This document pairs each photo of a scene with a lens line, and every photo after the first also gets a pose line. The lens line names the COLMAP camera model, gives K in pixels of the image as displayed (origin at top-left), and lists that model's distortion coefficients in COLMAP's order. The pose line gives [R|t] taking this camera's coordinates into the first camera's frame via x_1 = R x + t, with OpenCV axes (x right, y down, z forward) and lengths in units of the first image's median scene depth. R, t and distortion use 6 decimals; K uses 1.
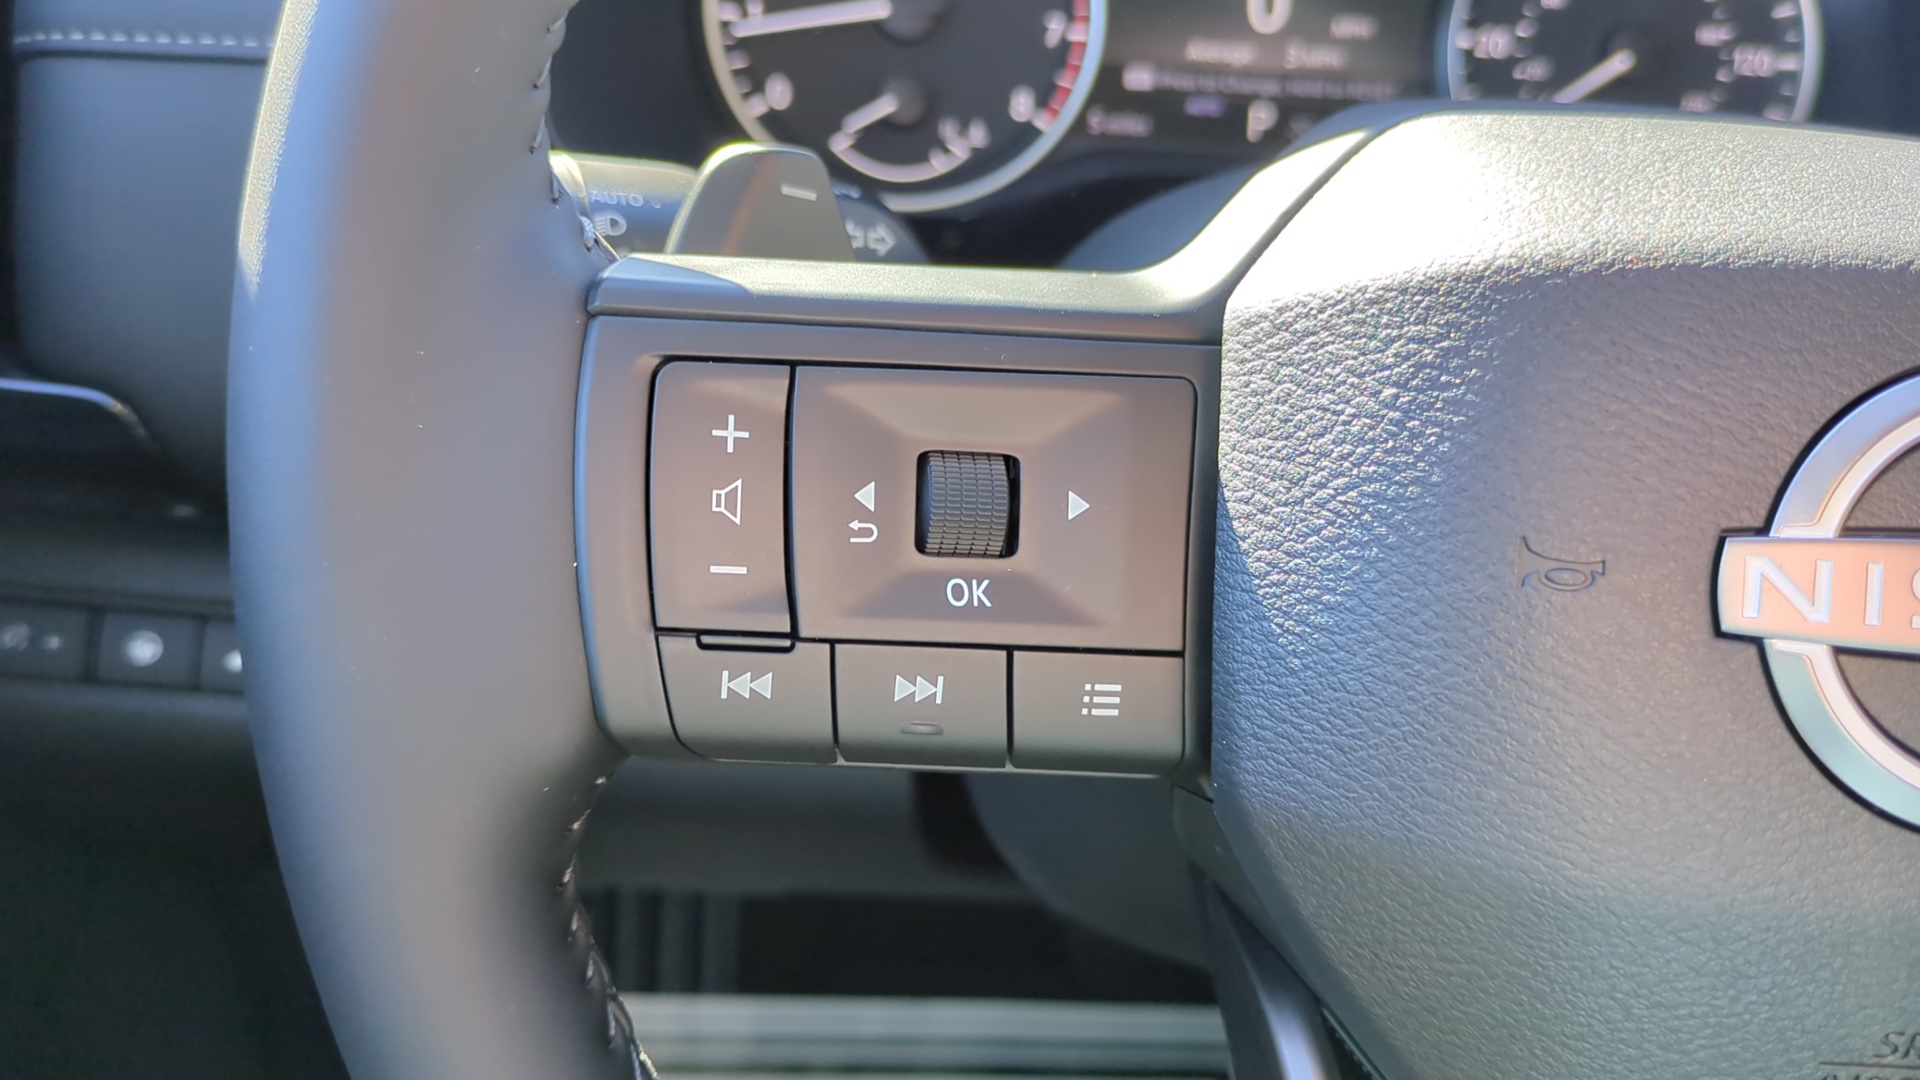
lens RADIAL K [[1518.4, 0, 956.6], [0, 1518.4, 548.7], [0, 0, 1]] dist [-0.011653, -0.003872]
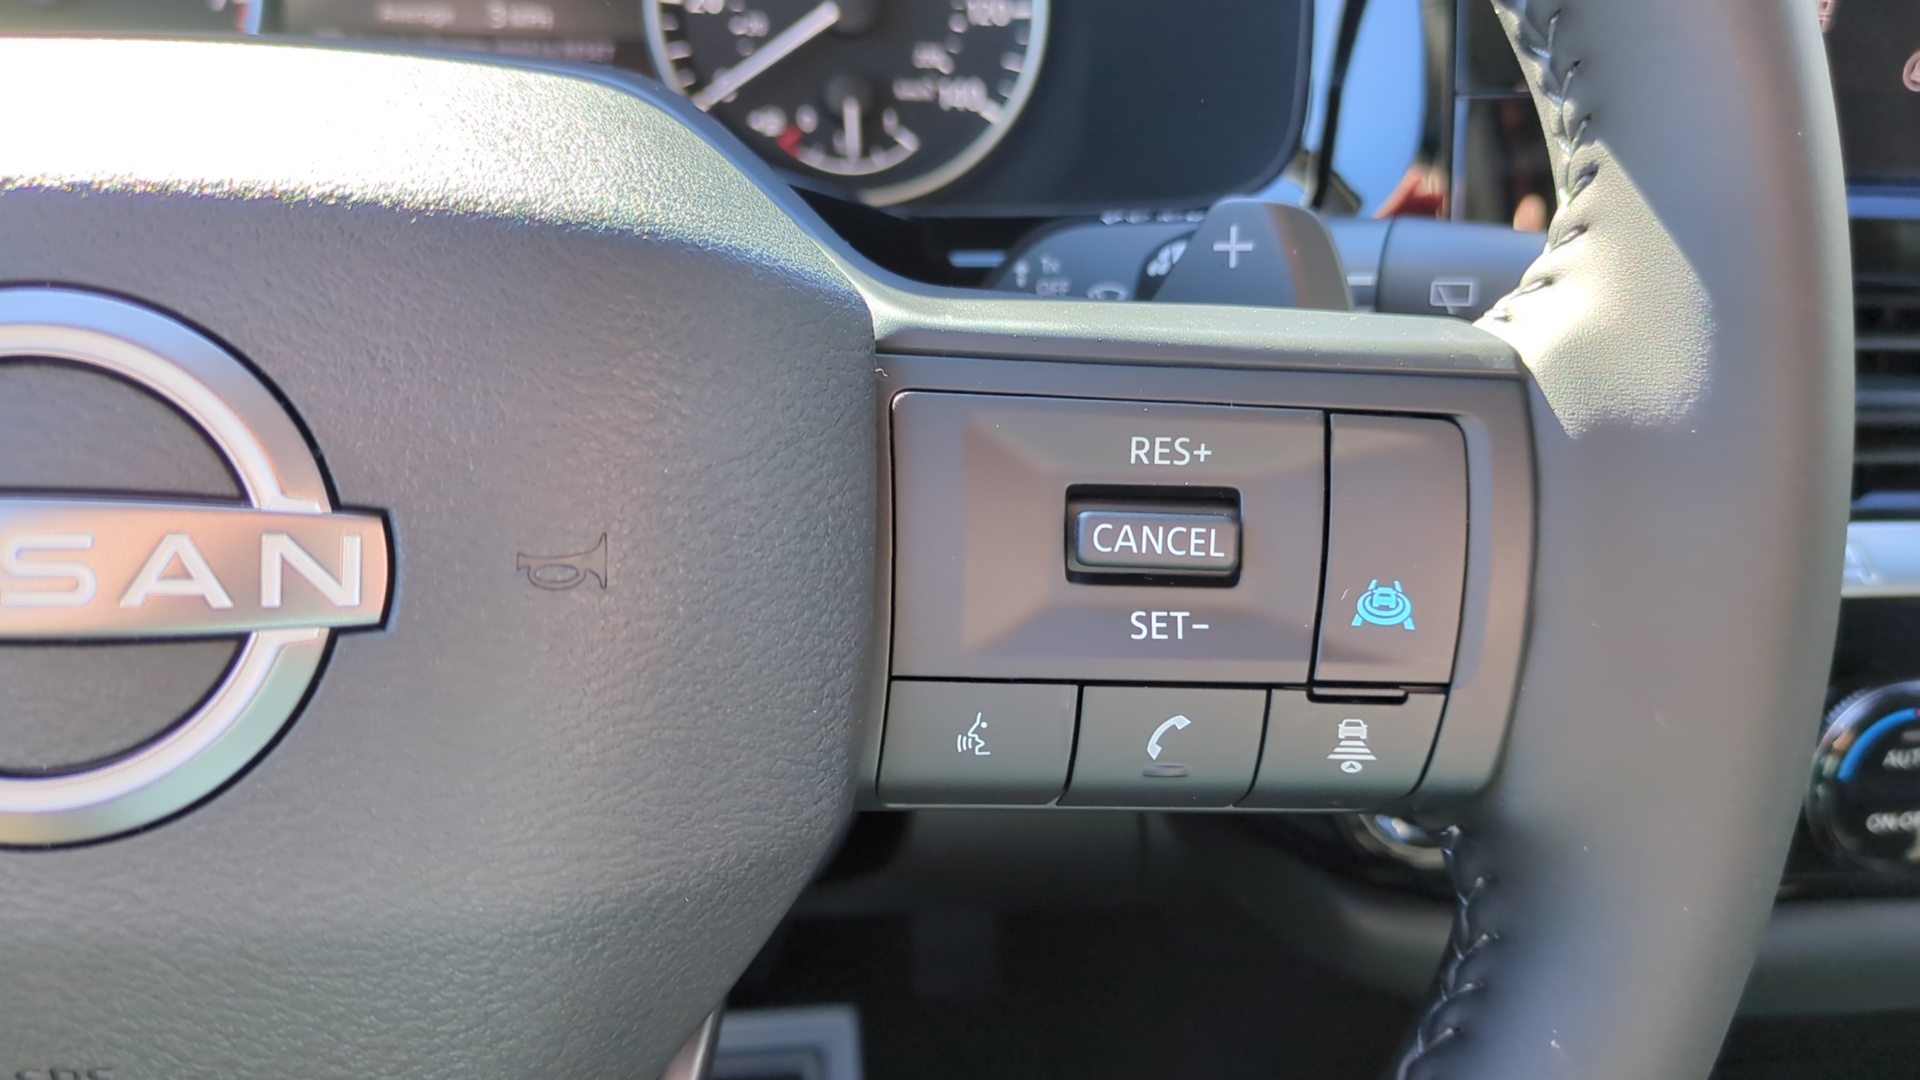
lens RADIAL K [[1518.4, 0, 957.7], [0, 1518.4, 534.7], [0, 0, 1]] dist [-0.011653, -0.003872]
pose [[0.995415, -0.044906, 0.084453, 0.658240], [0.045326, 0.998968, -0.003066, 0.024742], [-0.084228, 0.006880, 0.996423, 0.054763]]
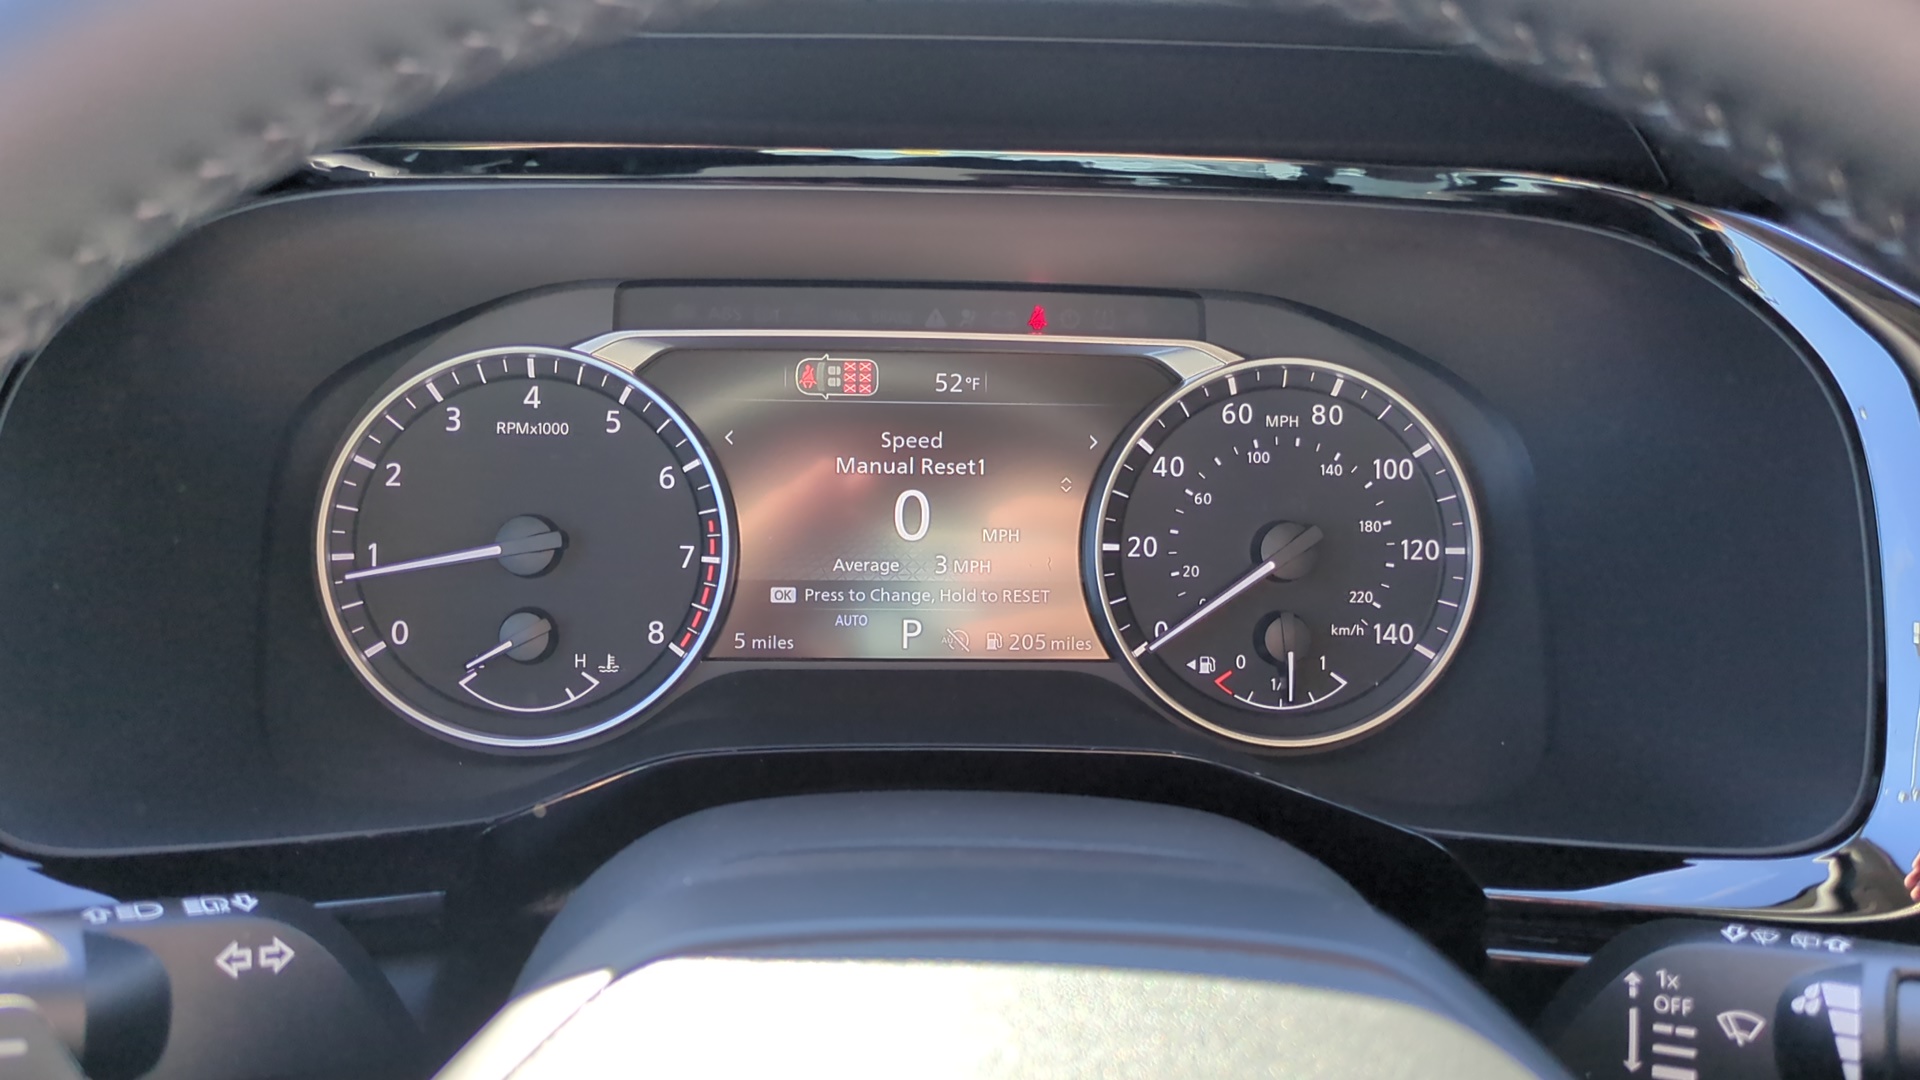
lens RADIAL K [[1518.4, 0, 967.3], [0, 1518.4, 538.5], [0, 0, 1]] dist [-0.011653, -0.003872]
pose [[0.999441, -0.033341, 0.002561, 0.374439], [0.033304, 0.985603, -0.165763, -0.286154], [0.003002, 0.165756, 0.986162, 0.056048]]
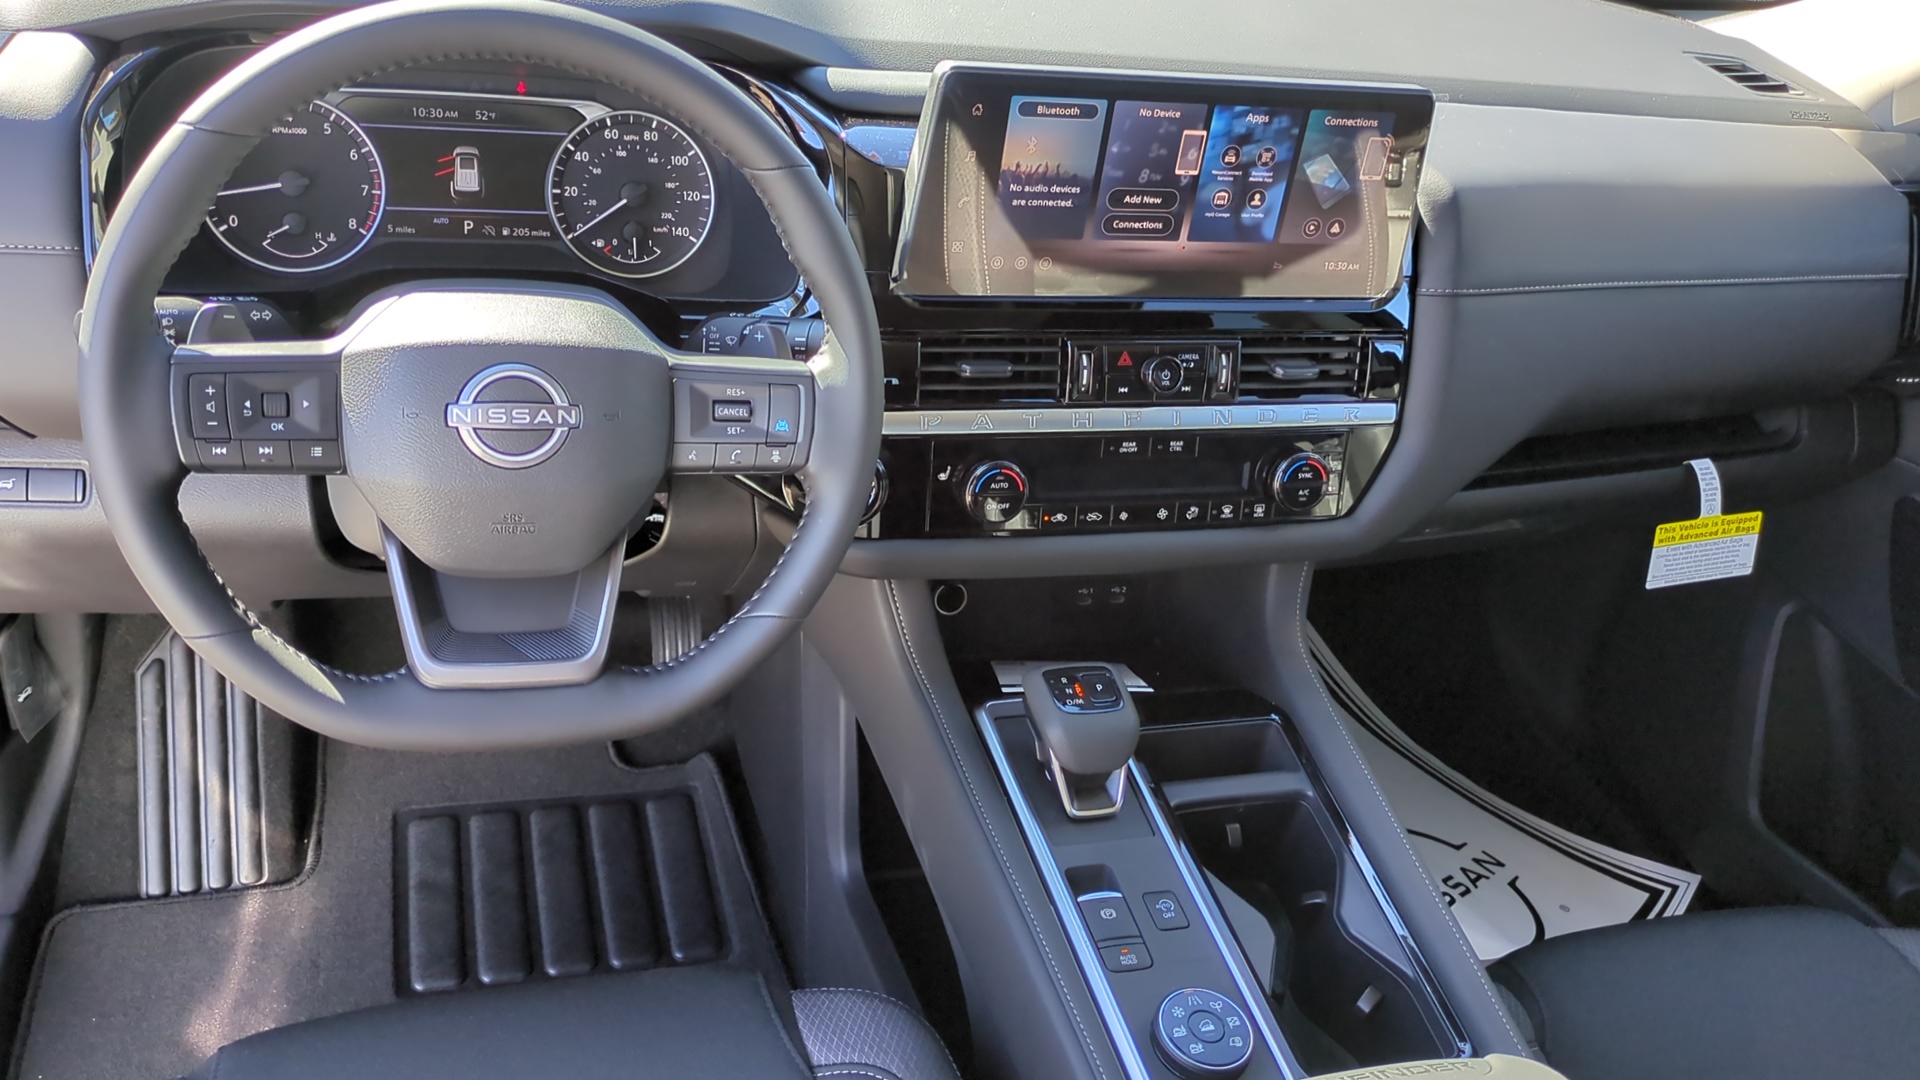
lens RADIAL K [[1518.4, 0, 971.3], [0, 1518.4, 533.0], [0, 0, 1]] dist [-0.011653, -0.003872]
pose [[0.958339, -0.067187, 0.277618, 0.414184], [0.049074, 0.996219, 0.071696, 0.072726], [-0.281385, -0.055086, 0.958012, -2.204321]]
